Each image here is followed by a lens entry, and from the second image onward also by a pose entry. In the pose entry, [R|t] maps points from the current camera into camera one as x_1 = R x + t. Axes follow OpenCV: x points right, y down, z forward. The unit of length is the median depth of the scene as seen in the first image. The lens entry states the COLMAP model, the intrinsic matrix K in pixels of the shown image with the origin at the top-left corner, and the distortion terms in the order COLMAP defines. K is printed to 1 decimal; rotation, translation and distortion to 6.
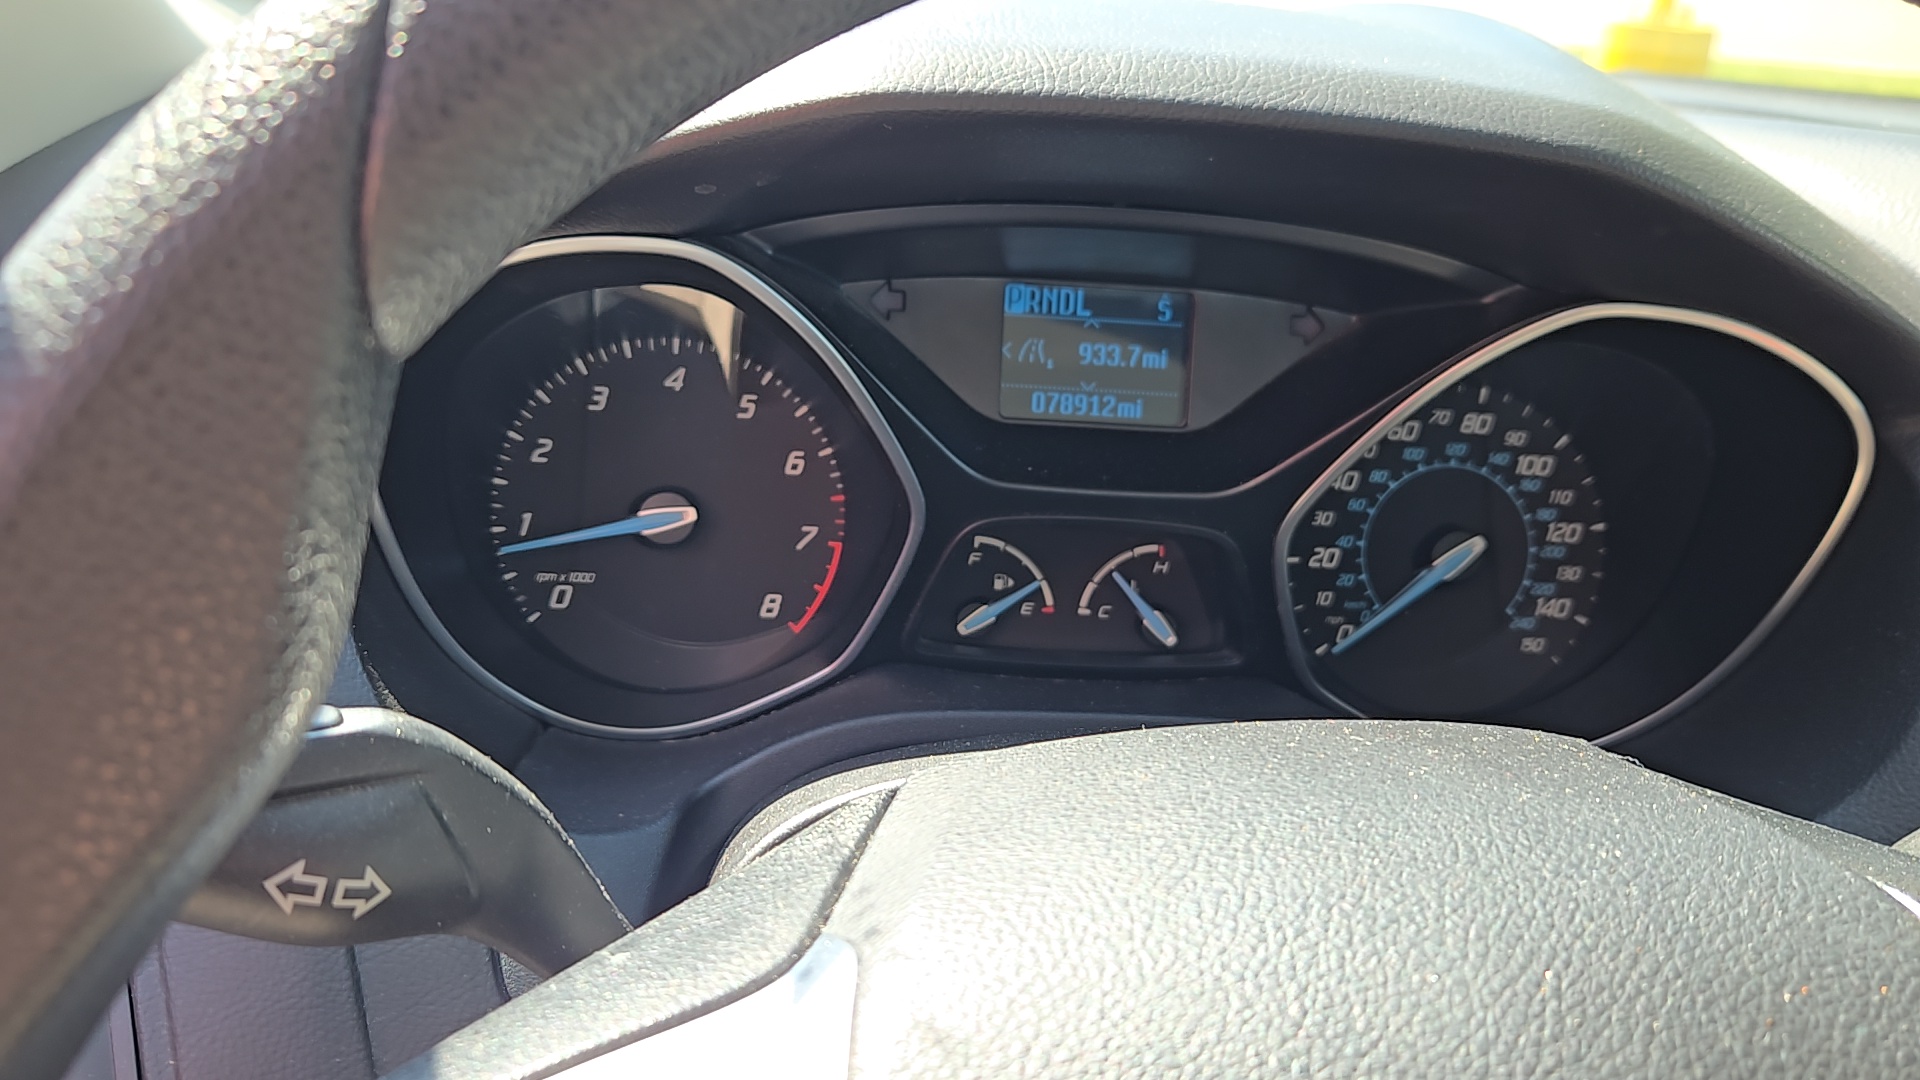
lens RADIAL K [[1602.4, 0, 966.4], [0, 1602.4, 551.3], [0, 0, 1]] dist [0.006576, -0.003041]
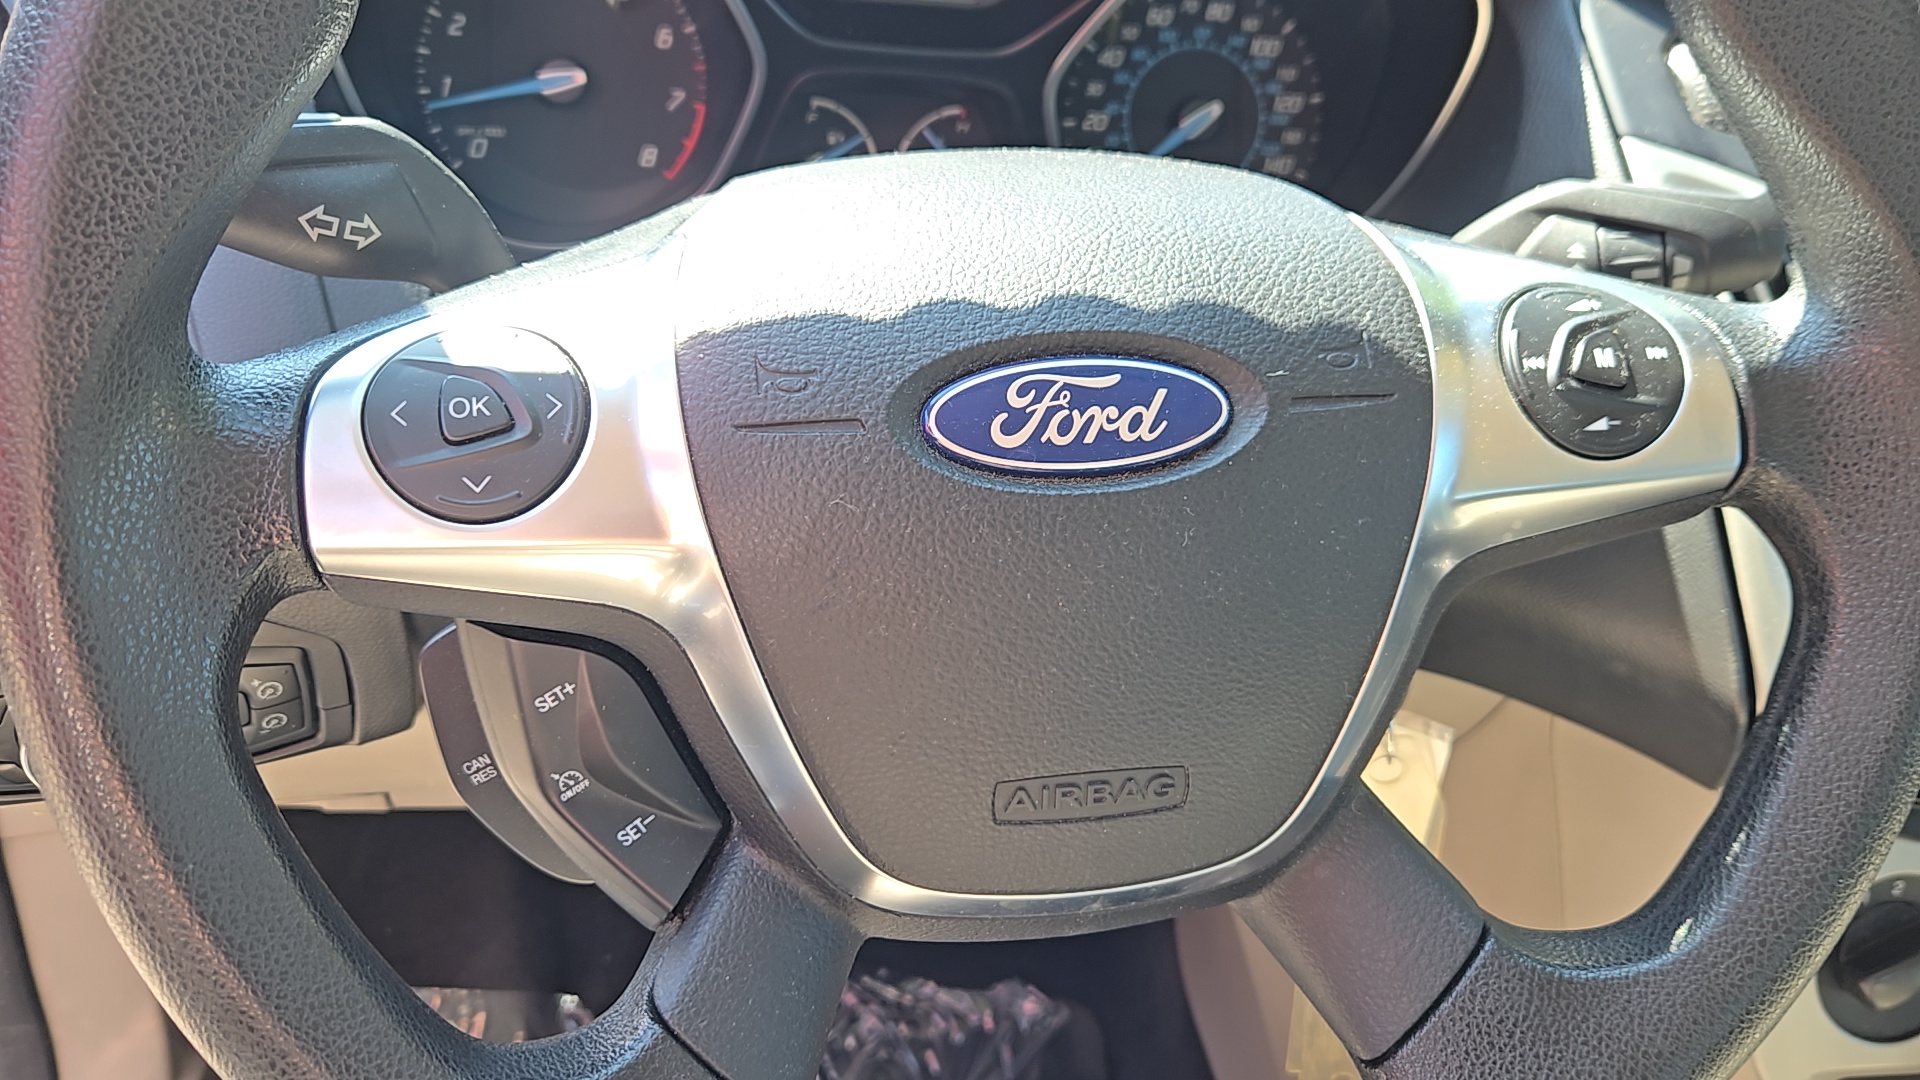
lens RADIAL K [[1602.4, 0, 956.4], [0, 1602.4, 529.8], [0, 0, 1]] dist [0.006576, -0.003041]
pose [[0.998861, -0.012824, 0.045951, 0.055771], [0.005913, 0.989045, 0.147497, 0.138243], [-0.047339, -0.147058, 0.987994, -0.286474]]
